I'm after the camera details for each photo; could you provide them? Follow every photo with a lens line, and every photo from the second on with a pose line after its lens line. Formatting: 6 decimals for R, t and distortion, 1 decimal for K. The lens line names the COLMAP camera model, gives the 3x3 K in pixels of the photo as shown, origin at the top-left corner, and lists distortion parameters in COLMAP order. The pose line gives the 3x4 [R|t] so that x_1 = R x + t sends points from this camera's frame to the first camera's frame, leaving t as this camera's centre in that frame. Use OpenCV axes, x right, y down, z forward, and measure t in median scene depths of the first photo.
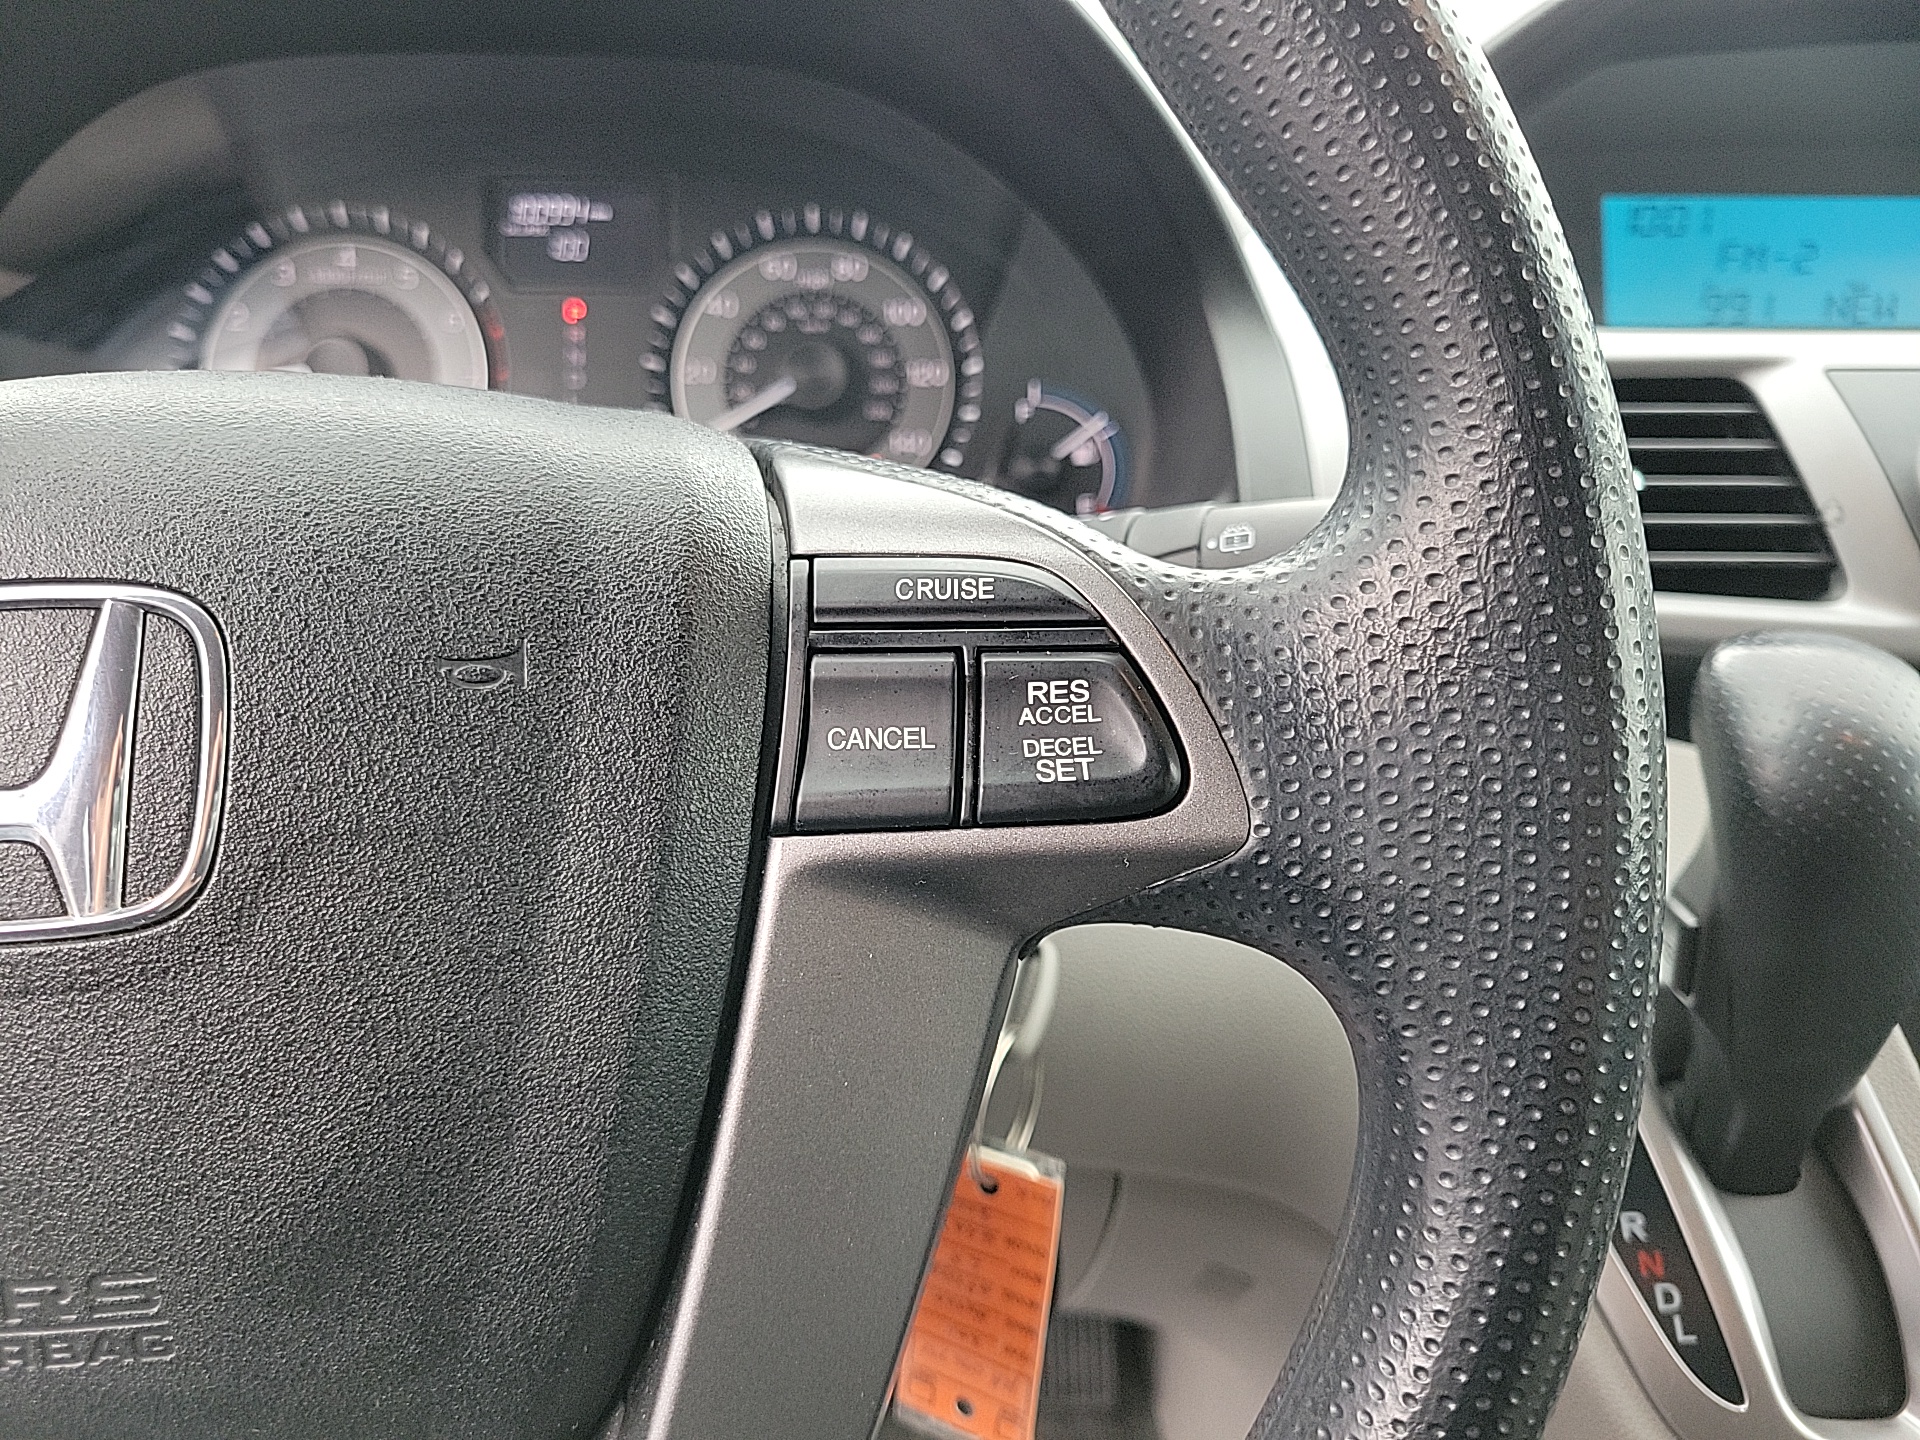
lens RADIAL K [[1440.5, 0, 951.1], [0, 1440.5, 740.0], [0, 0, 1]] dist [0.047098, -0.034319]
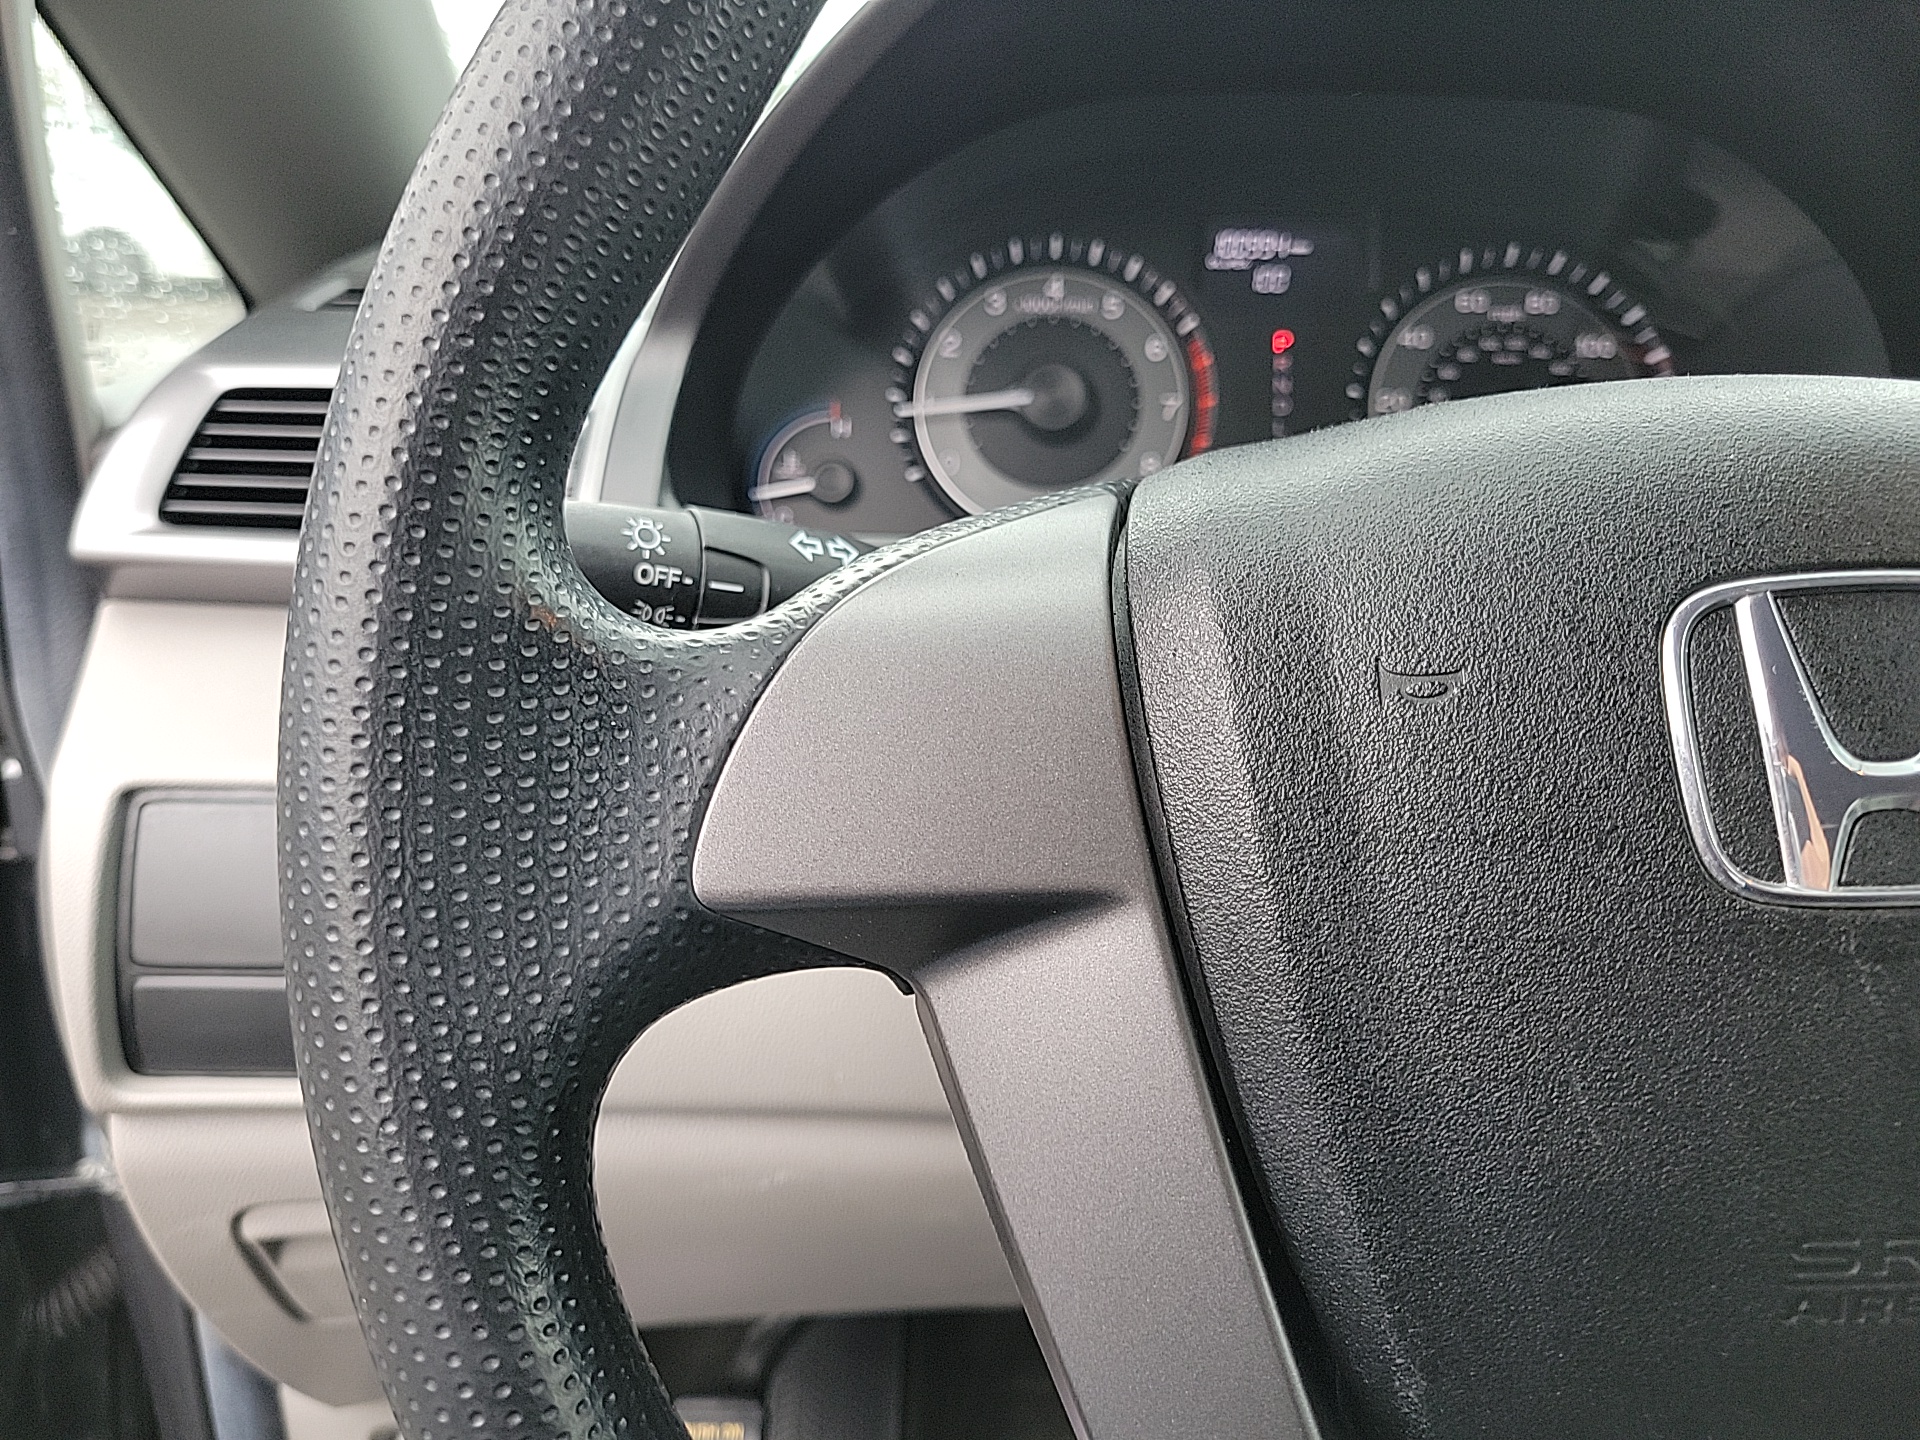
lens RADIAL K [[1440.5, 0, 932.4], [0, 1440.5, 718.8], [0, 0, 1]] dist [0.047098, -0.034319]
pose [[0.998655, 0.023041, -0.046440, -0.571794], [-0.025084, 0.998721, -0.043899, 0.030234], [0.045369, 0.045005, 0.997956, -0.036753]]
